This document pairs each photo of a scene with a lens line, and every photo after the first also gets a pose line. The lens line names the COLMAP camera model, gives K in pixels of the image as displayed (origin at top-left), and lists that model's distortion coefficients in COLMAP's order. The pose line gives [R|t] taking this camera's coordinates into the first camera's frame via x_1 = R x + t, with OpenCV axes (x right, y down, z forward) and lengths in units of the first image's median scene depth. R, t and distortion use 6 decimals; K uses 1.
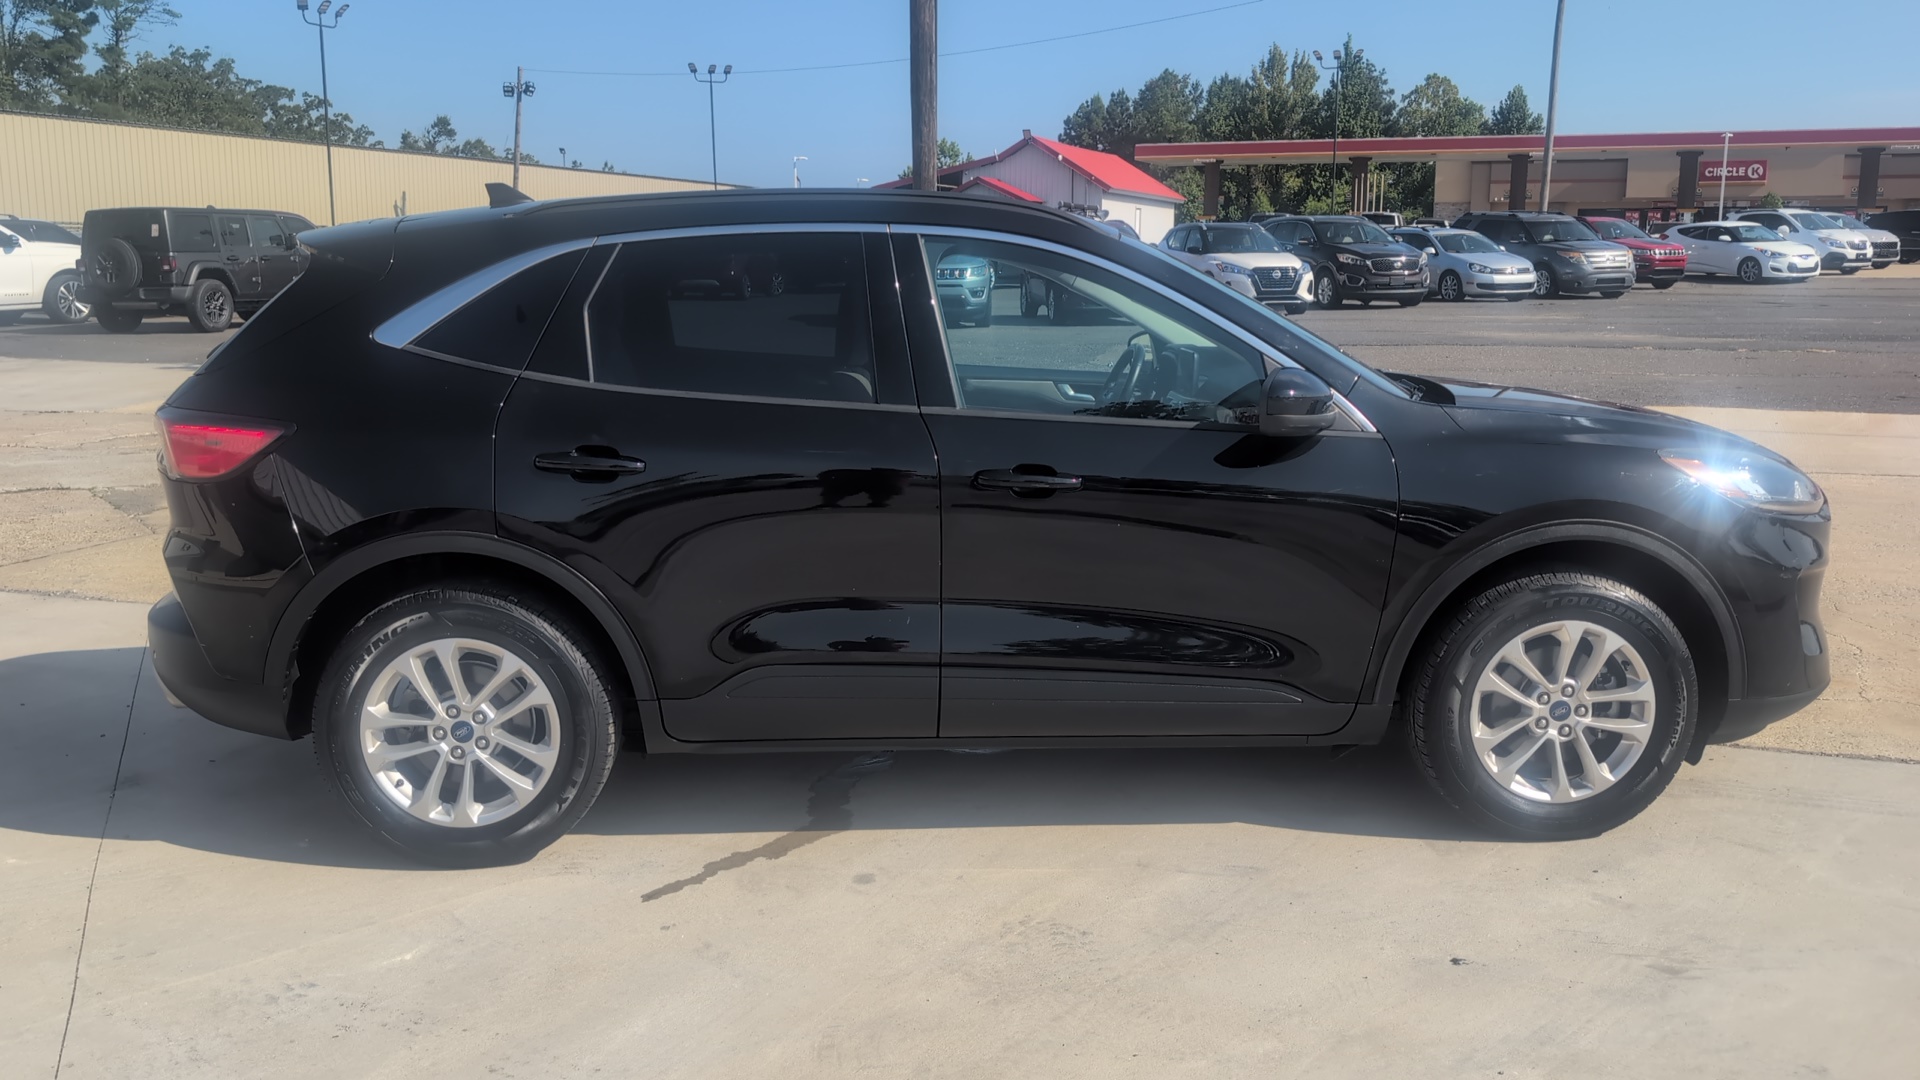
lens RADIAL K [[1643.4, 0, 960.0], [0, 1643.4, 540.0], [0, 0, 1]] dist [0.018266, -0.010943]
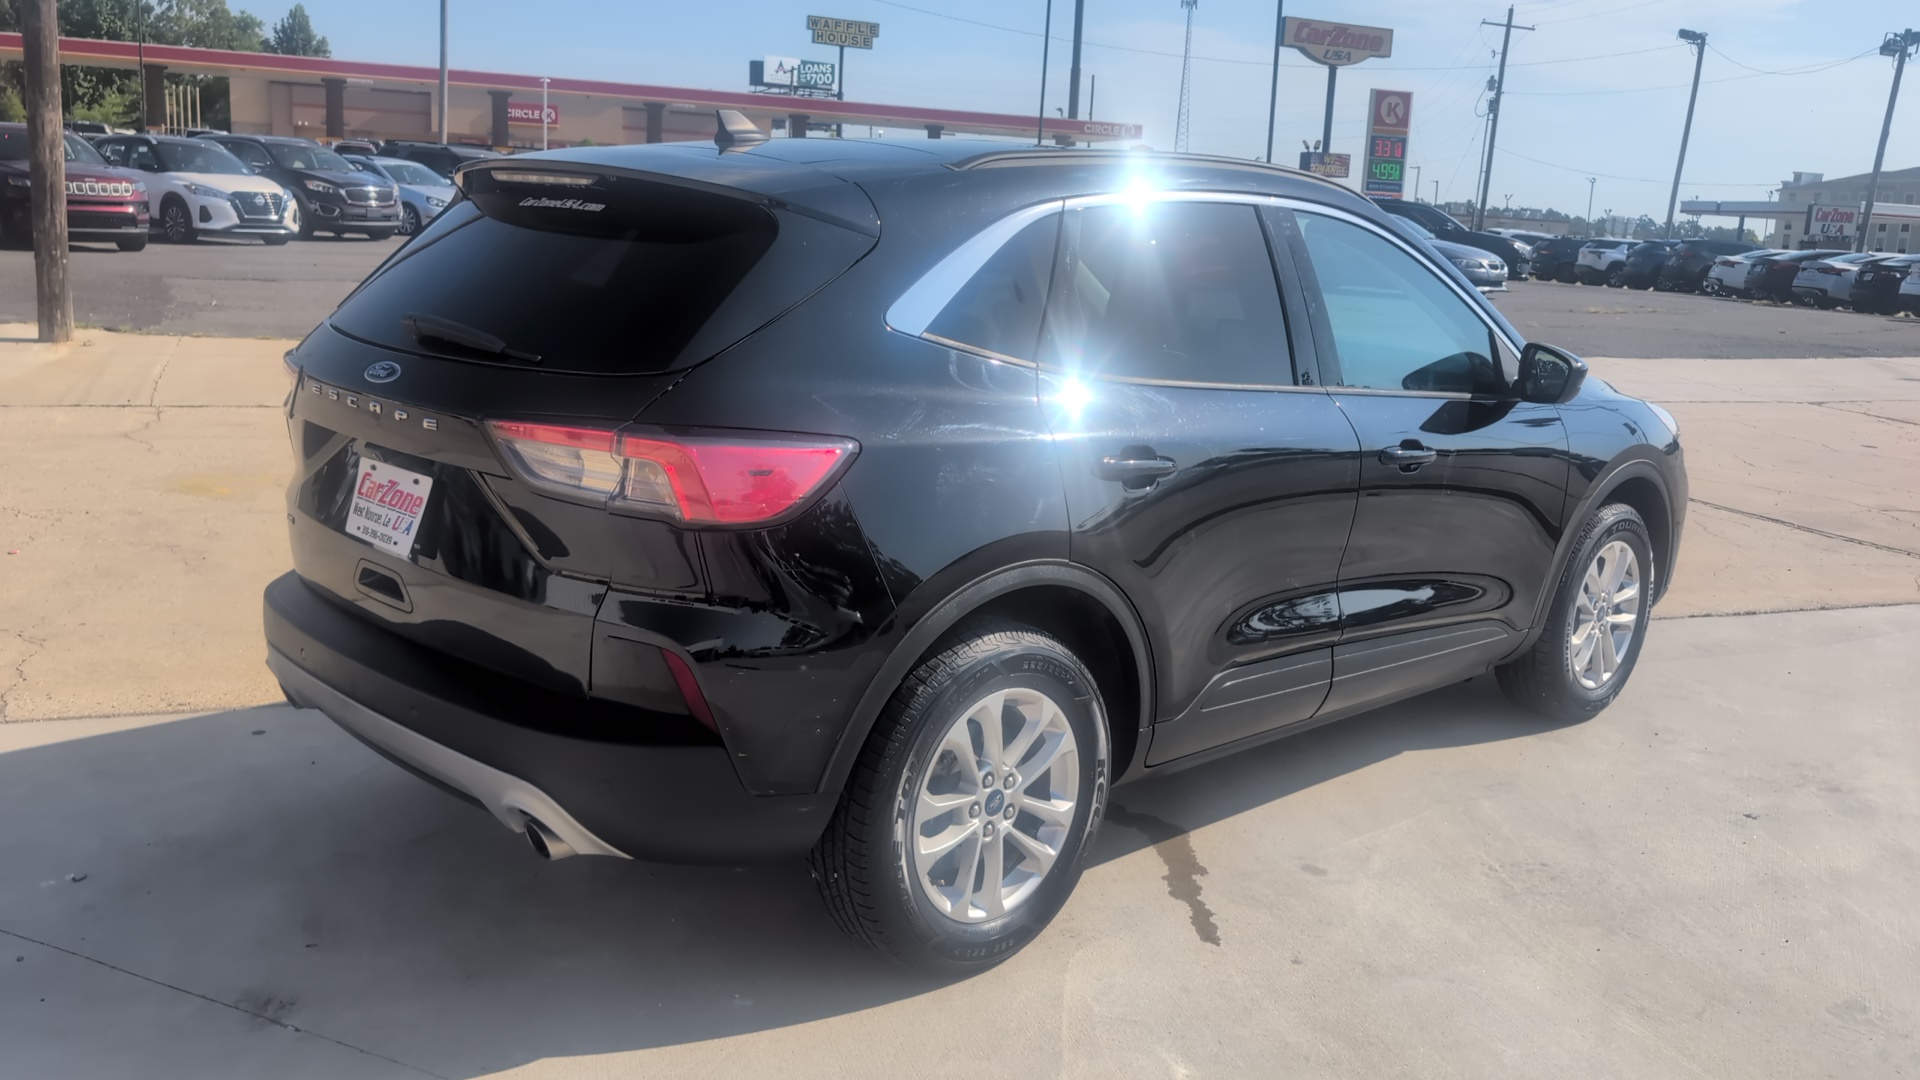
lens RADIAL K [[1643.4, 0, 960.0], [0, 1643.4, 540.0], [0, 0, 1]] dist [0.018266, -0.010943]
pose [[0.748819, -0.093065, 0.656208, -0.121253], [0.065141, 0.995633, 0.066868, -0.010169], [-0.659565, -0.007326, 0.751612, 0.057059]]
